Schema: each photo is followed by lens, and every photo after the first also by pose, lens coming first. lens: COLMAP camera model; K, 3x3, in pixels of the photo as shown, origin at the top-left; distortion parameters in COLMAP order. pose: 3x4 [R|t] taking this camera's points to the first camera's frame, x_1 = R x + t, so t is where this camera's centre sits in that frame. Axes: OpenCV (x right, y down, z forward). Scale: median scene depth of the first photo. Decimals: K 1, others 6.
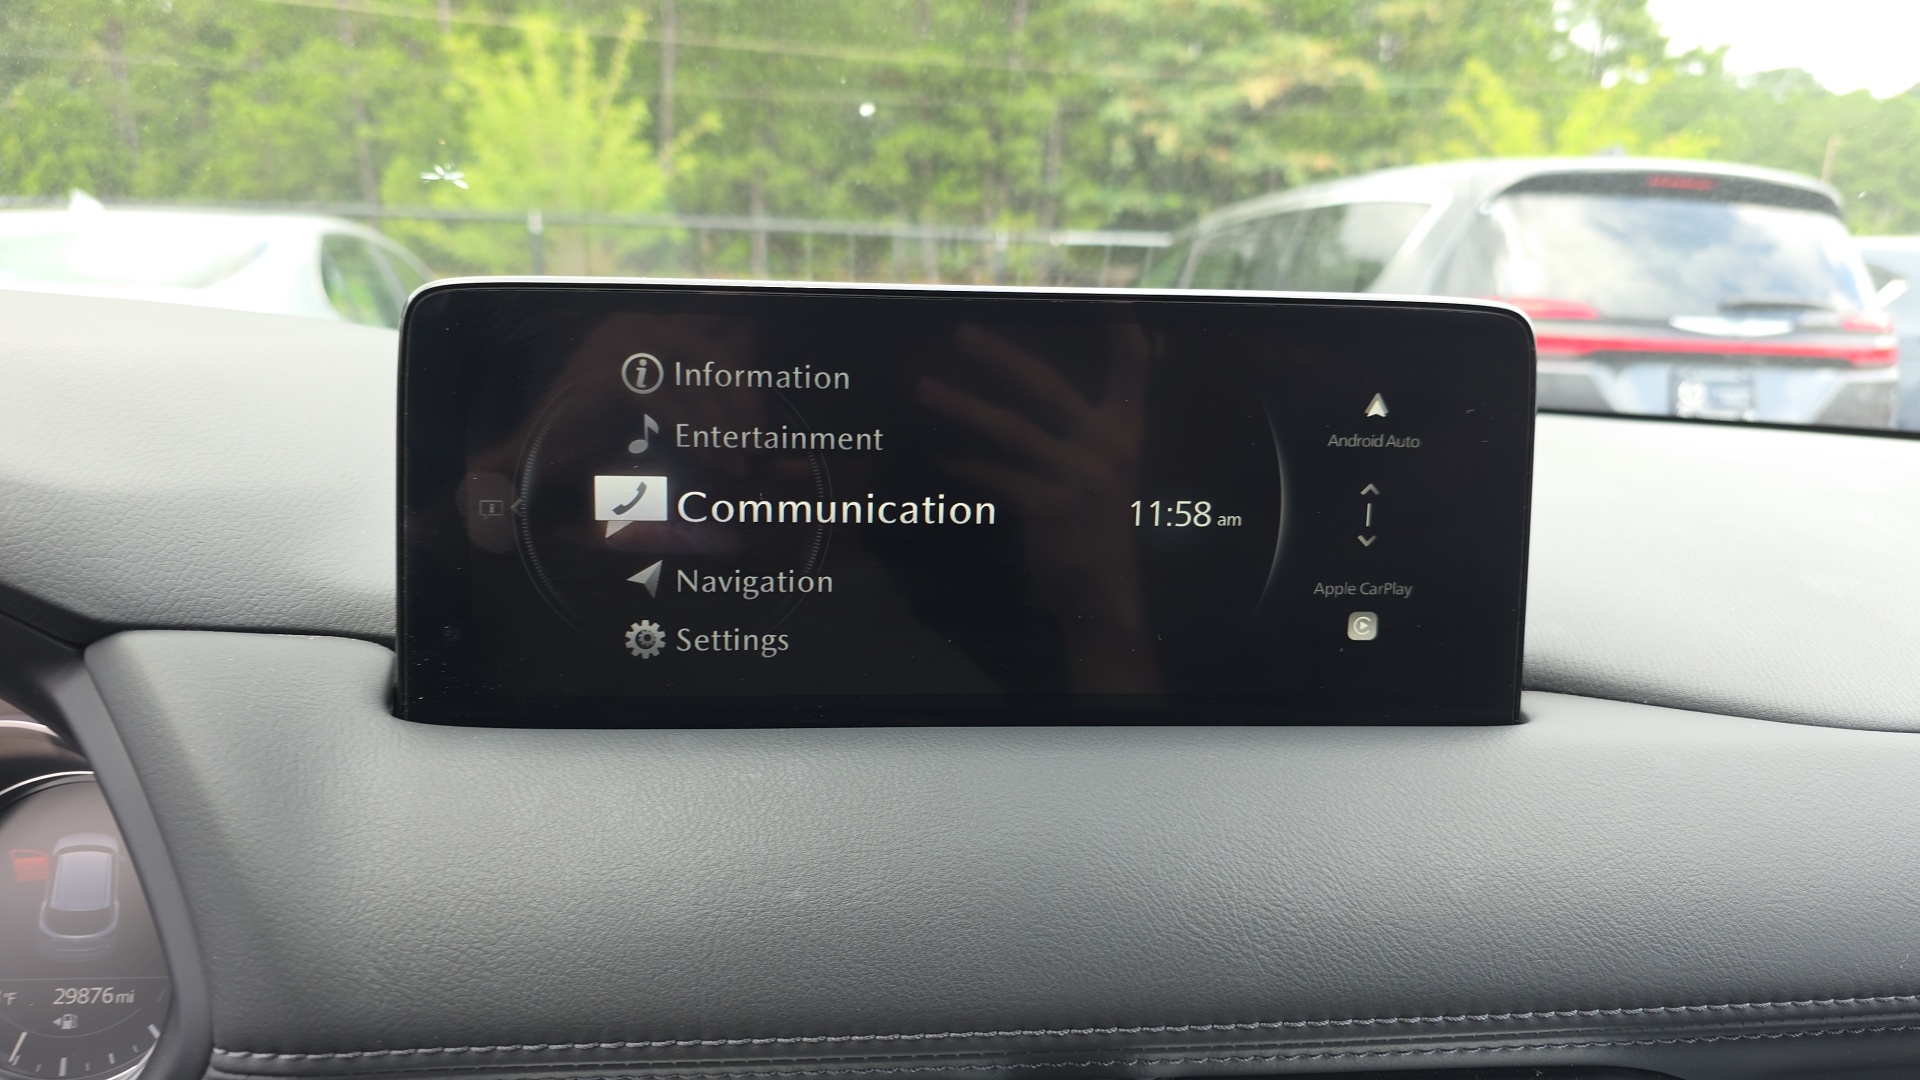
lens RADIAL K [[1292.3, 0, 940.5], [0, 1292.3, 514.2], [0, 0, 1]] dist [0.072174, -0.081242]
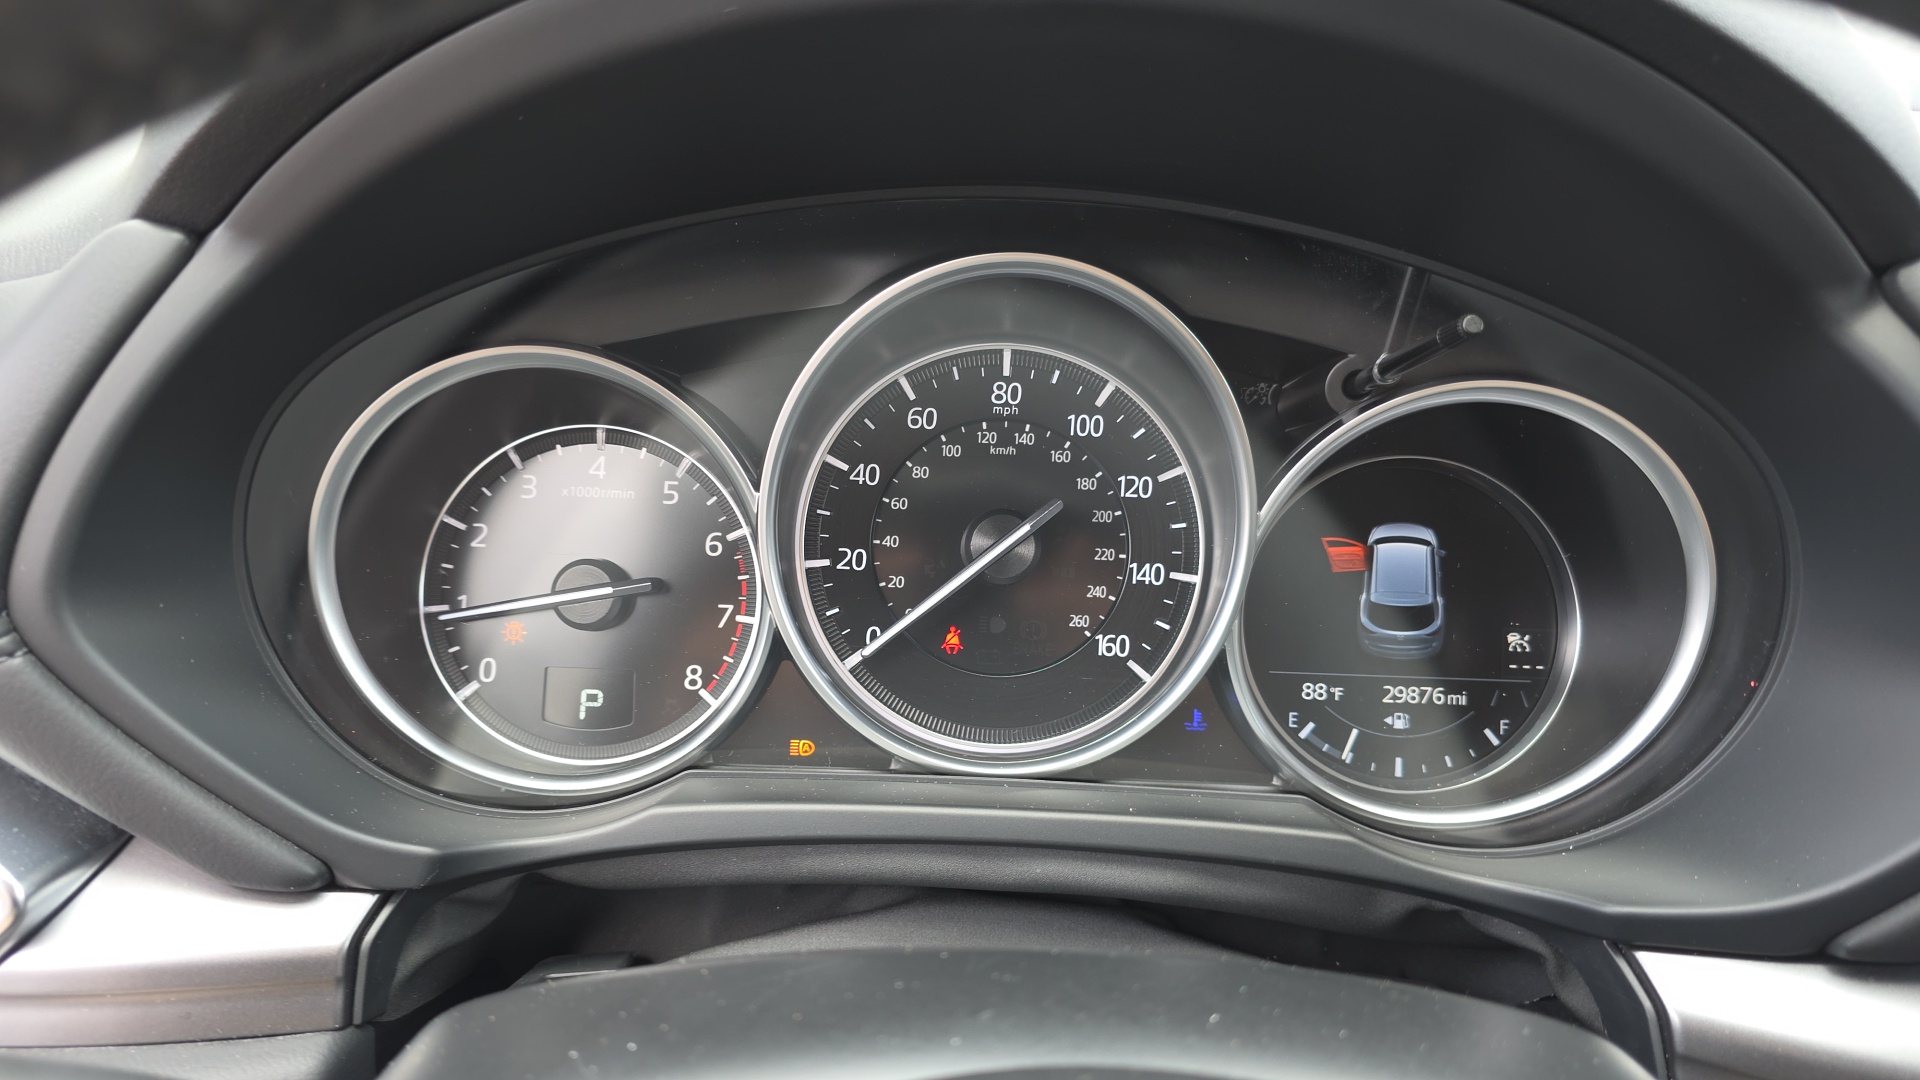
lens RADIAL K [[1349.9, 0, 917.4], [0, 1349.9, 537.9], [0, 0, 1]] dist [0.050749, -0.082496]
pose [[0.994172, 0.042508, -0.099070, -1.091671], [-0.027135, 0.988062, 0.151647, 0.144718], [0.104333, -0.148075, 0.983457, 0.040839]]
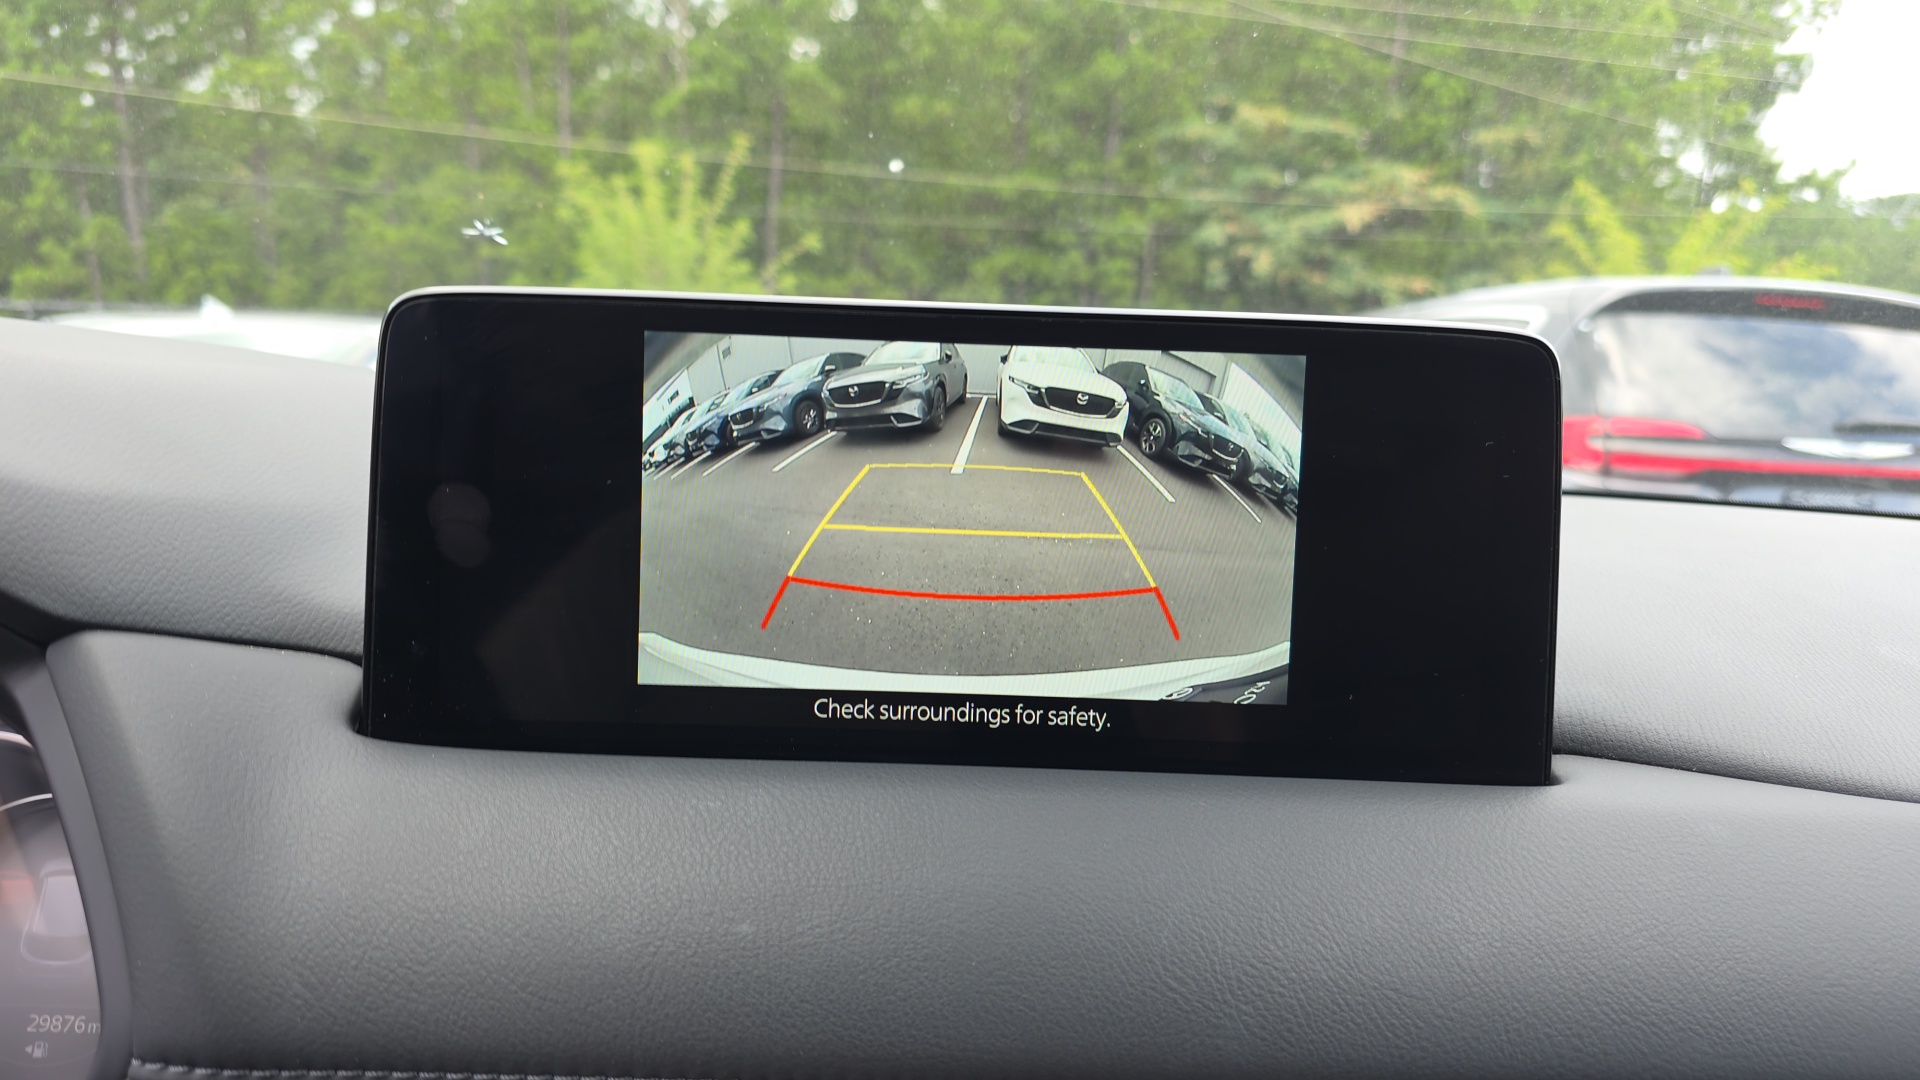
lens RADIAL K [[1292.4, 0, 939.0], [0, 1292.4, 533.5], [0, 0, 1]] dist [0.062675, -0.064046]
pose [[0.997408, 0.020148, -0.069082, 0.080408], [-0.025089, 0.997132, -0.071408, 0.064798], [0.067445, 0.072956, 0.995052, 0.046960]]
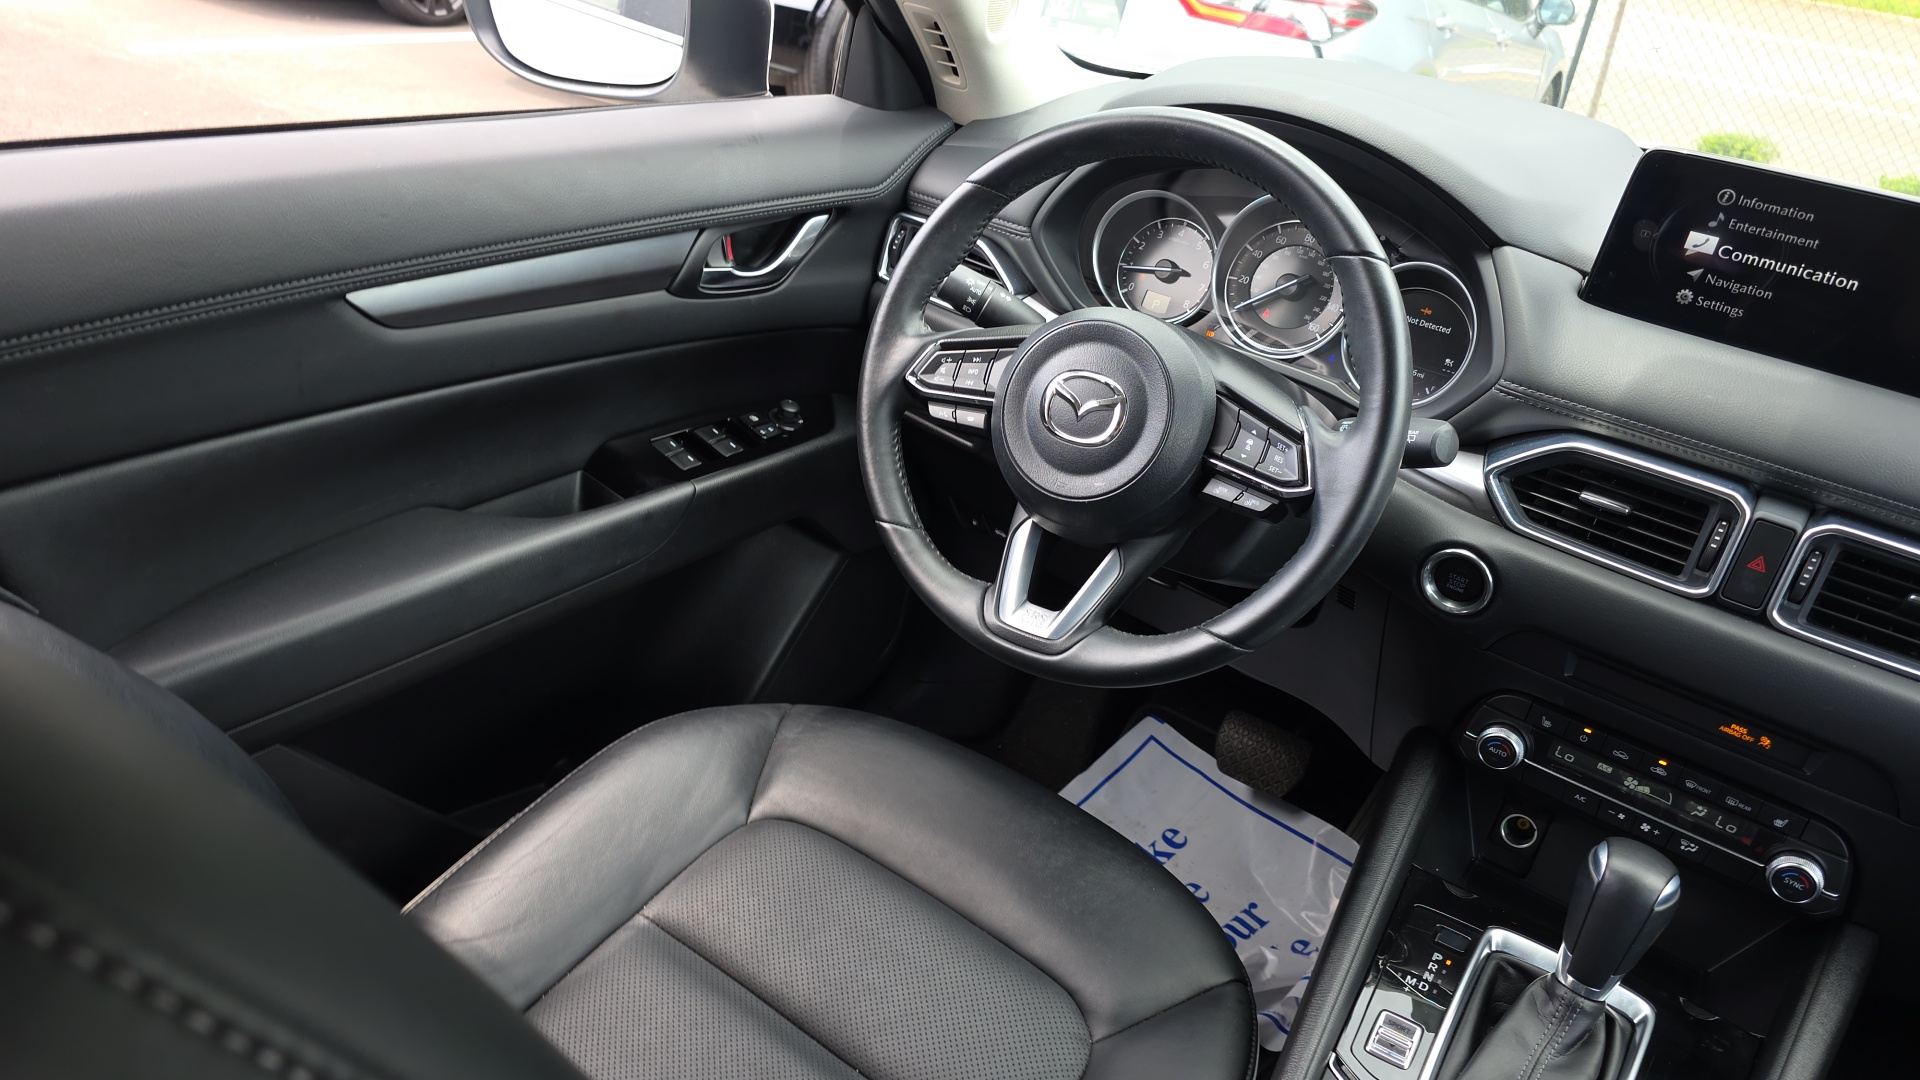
lens RADIAL K [[1292.4, 0, 939.0], [0, 1292.4, 533.5], [0, 0, 1]] dist [0.062675, -0.064046]
pose [[0.747129, 0.376564, -0.547721, 0.288268], [-0.214441, 0.916532, 0.337614, -0.038321], [0.629137, -0.134788, 0.765519, -2.109758]]
